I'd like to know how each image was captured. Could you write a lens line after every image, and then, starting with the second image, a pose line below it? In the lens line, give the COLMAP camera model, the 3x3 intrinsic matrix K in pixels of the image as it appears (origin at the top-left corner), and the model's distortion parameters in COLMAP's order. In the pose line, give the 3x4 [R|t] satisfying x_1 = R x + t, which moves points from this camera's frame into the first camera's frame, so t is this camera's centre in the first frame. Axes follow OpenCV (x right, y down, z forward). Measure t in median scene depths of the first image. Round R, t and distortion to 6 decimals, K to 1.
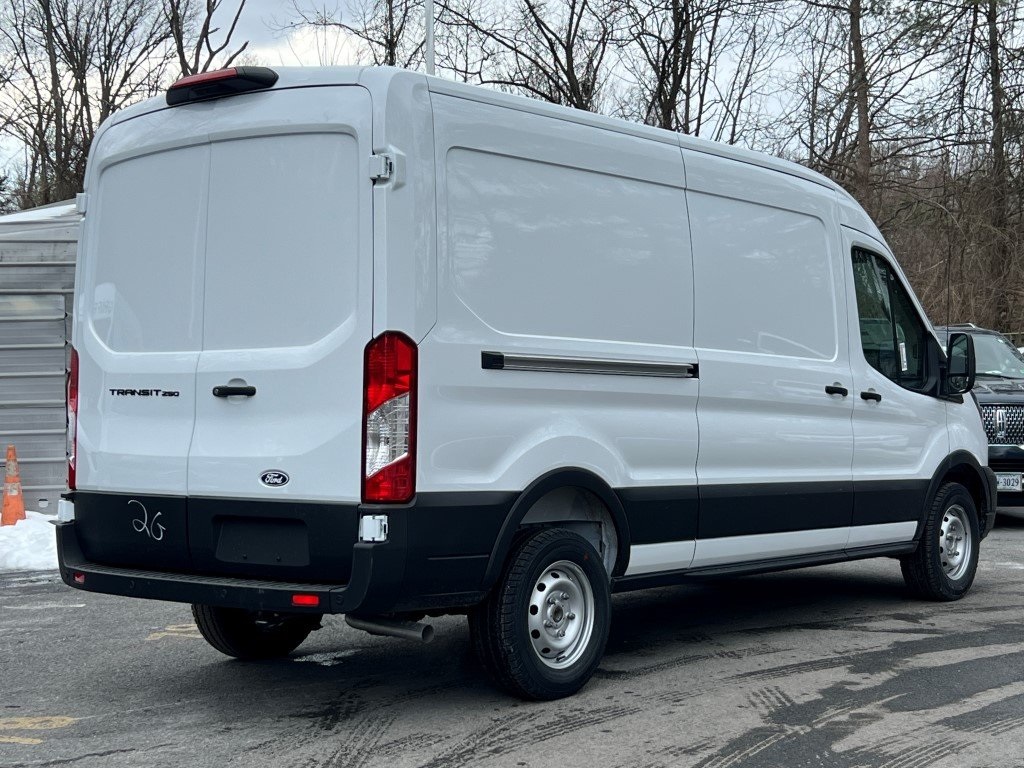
lens RADIAL K [[1677.4, 0, 511.6], [0, 1677.4, 383.3], [0, 0, 1]] dist [0.020057, 0.000000]
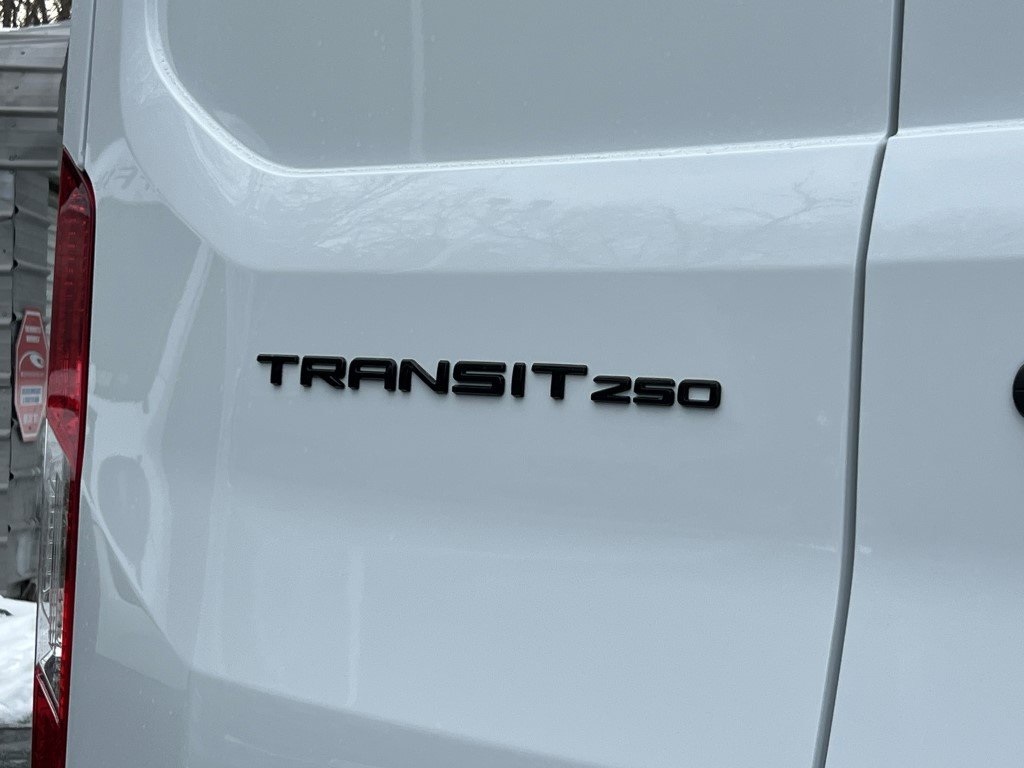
lens RADIAL K [[1964.8, 0, 512.3], [0, 1964.8, 384.5], [0, 0, 1]] dist [0.033075, 0.000000]
pose [[0.999504, 0.030584, -0.007489, -0.207754], [-0.030498, 0.999471, 0.011285, 0.003472], [0.007830, -0.011051, 0.999908, 0.770348]]
